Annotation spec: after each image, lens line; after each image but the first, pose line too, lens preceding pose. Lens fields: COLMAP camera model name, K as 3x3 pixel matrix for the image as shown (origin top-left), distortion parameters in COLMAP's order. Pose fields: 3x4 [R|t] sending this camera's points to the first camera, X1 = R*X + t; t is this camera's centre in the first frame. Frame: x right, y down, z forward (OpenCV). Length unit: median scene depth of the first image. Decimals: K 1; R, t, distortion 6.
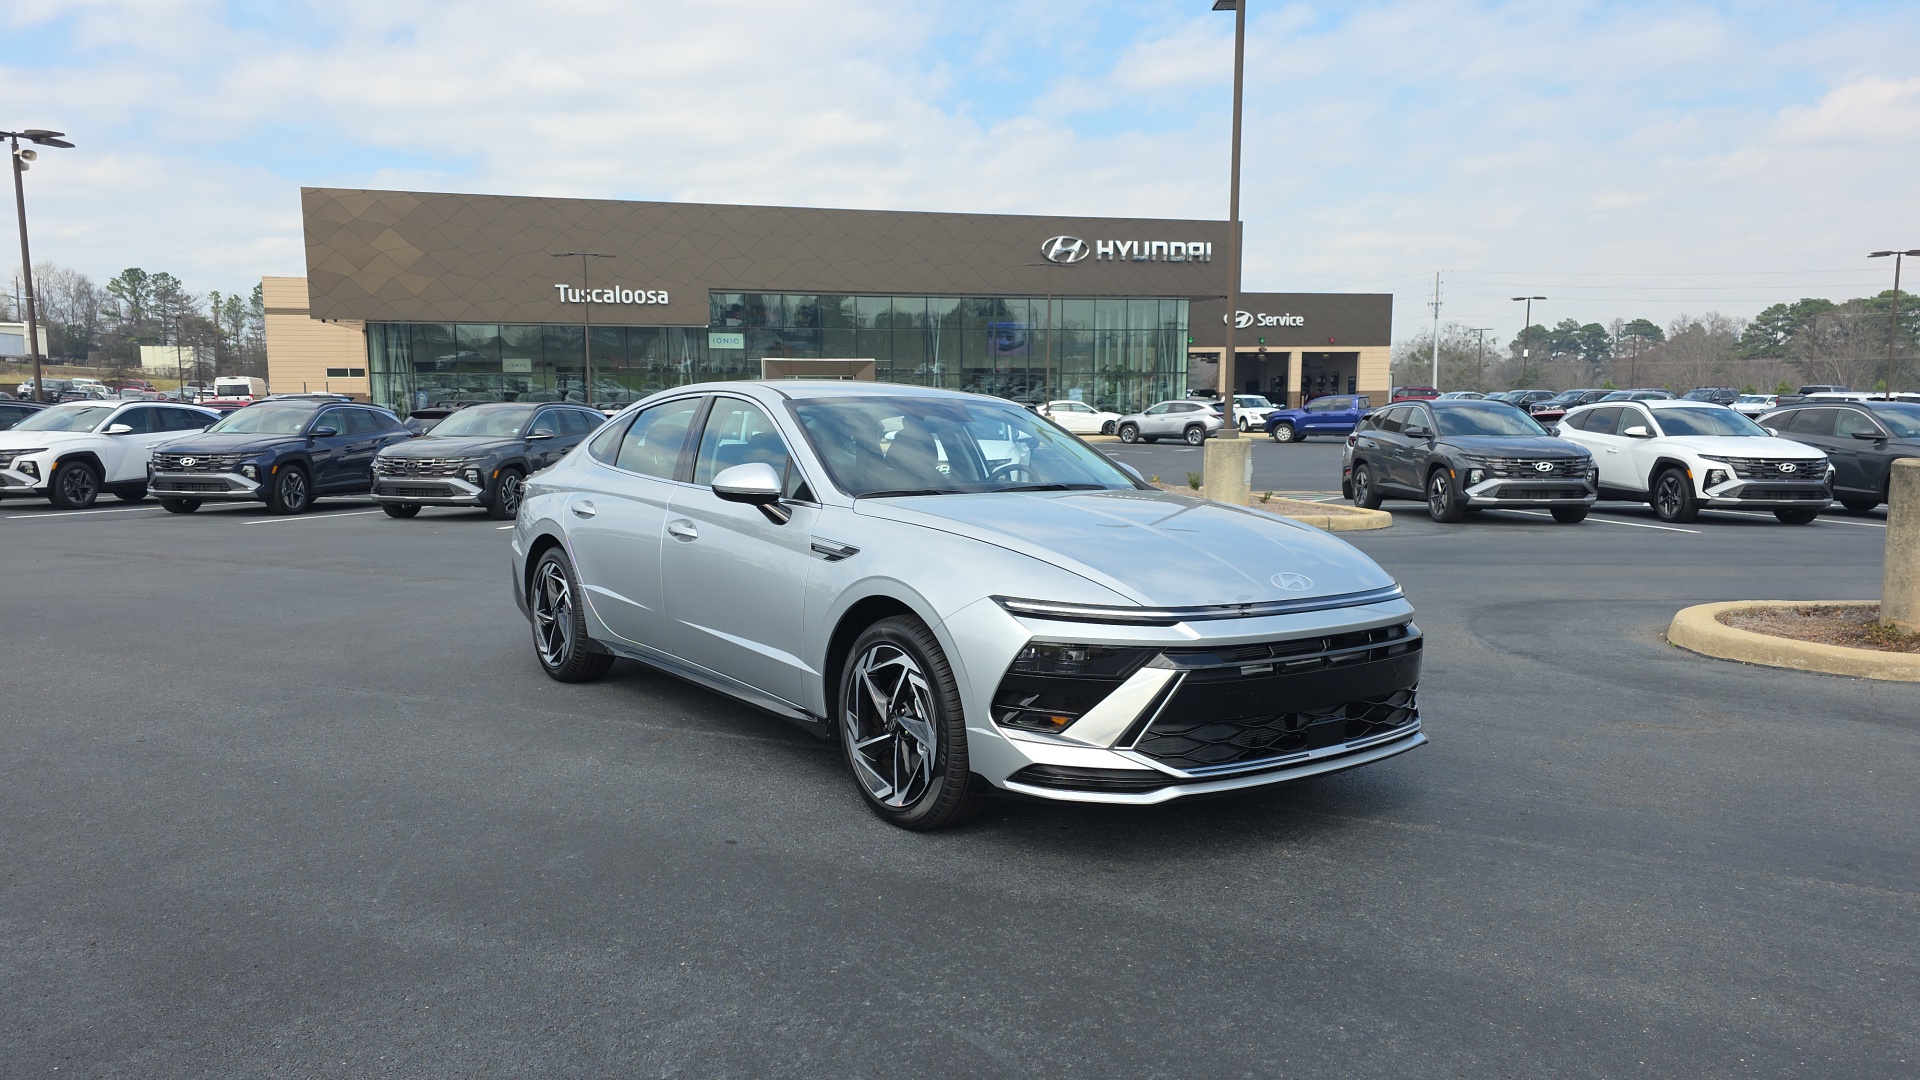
lens RADIAL K [[1295.1, 0, 957.7], [0, 1295.1, 569.4], [0, 0, 1]] dist [0.060441, -0.061895]
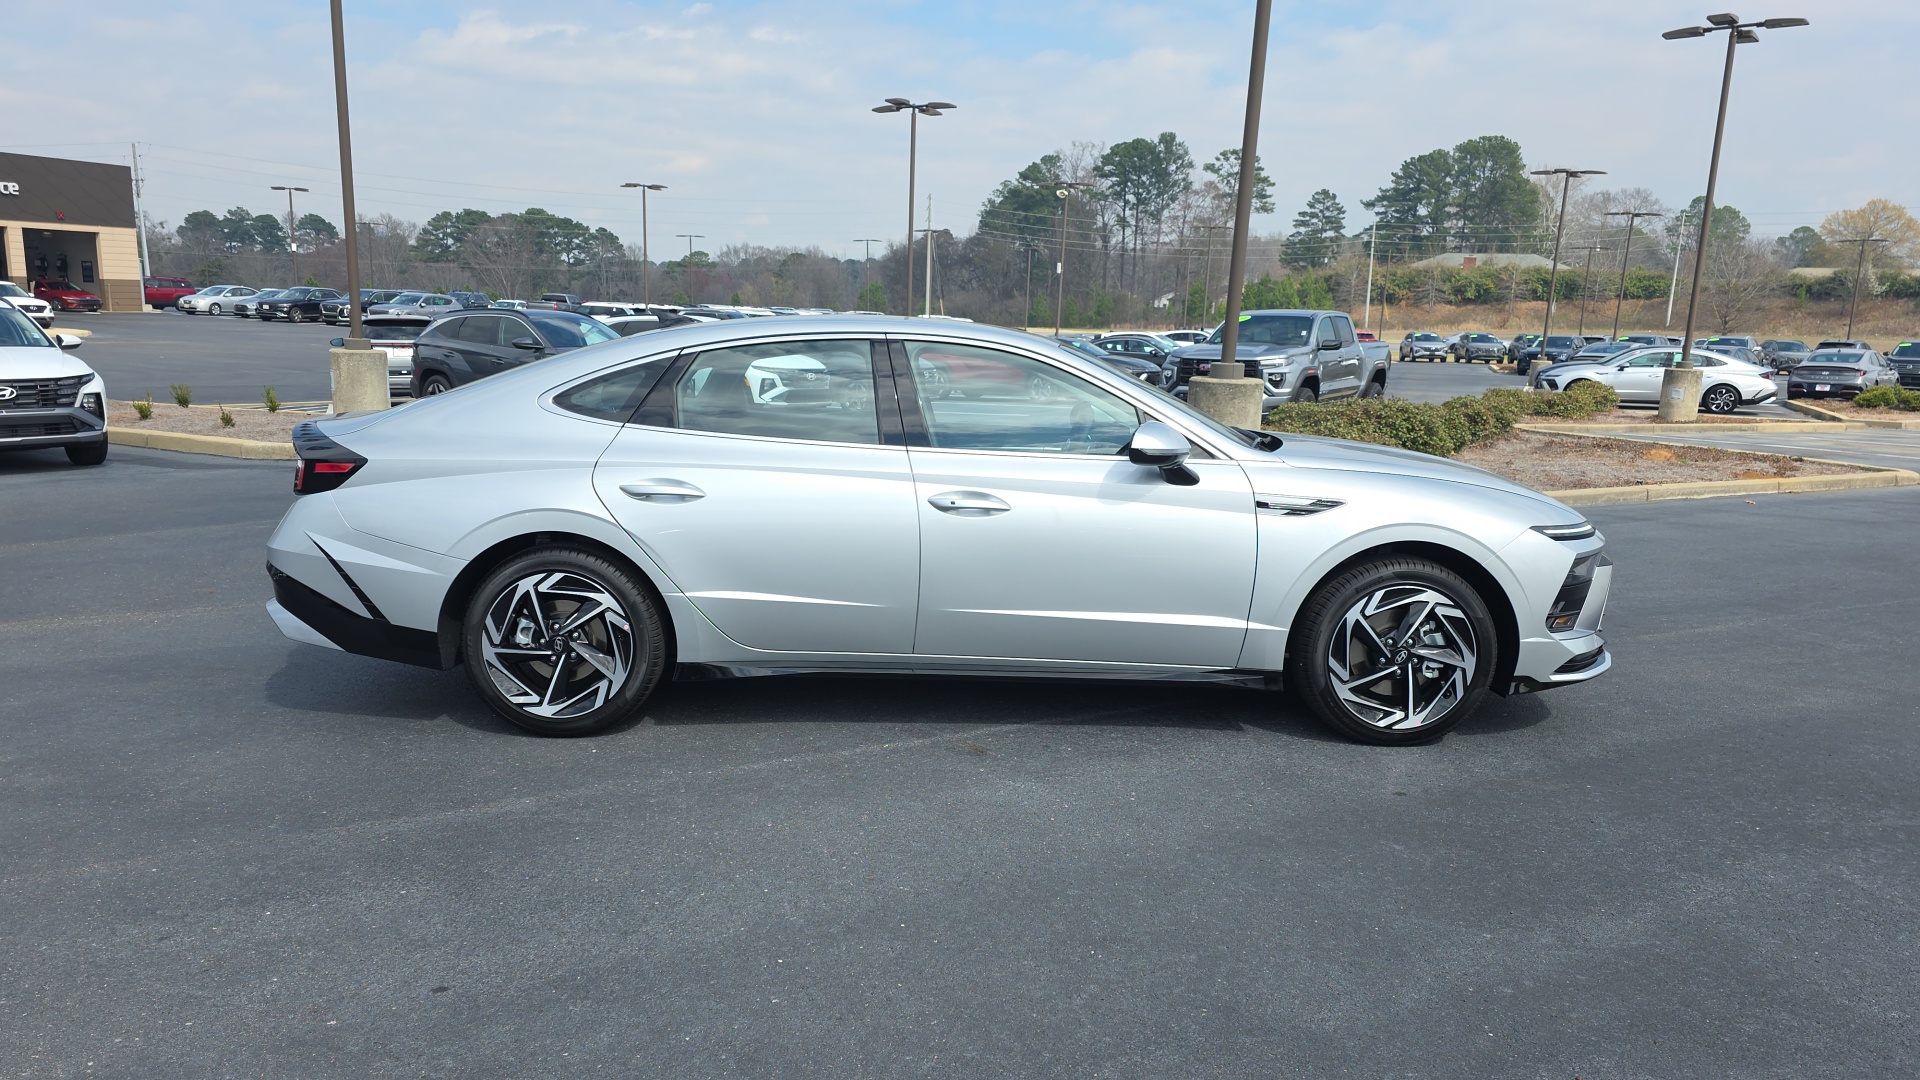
lens RADIAL K [[1295.1, 0, 957.7], [0, 1295.1, 569.4], [0, 0, 1]] dist [0.060441, -0.061895]
pose [[0.586405, -0.136547, 0.798426, -0.283724], [0.073700, 0.990595, 0.115282, -0.027023], [-0.806658, -0.008758, 0.590953, 0.160867]]
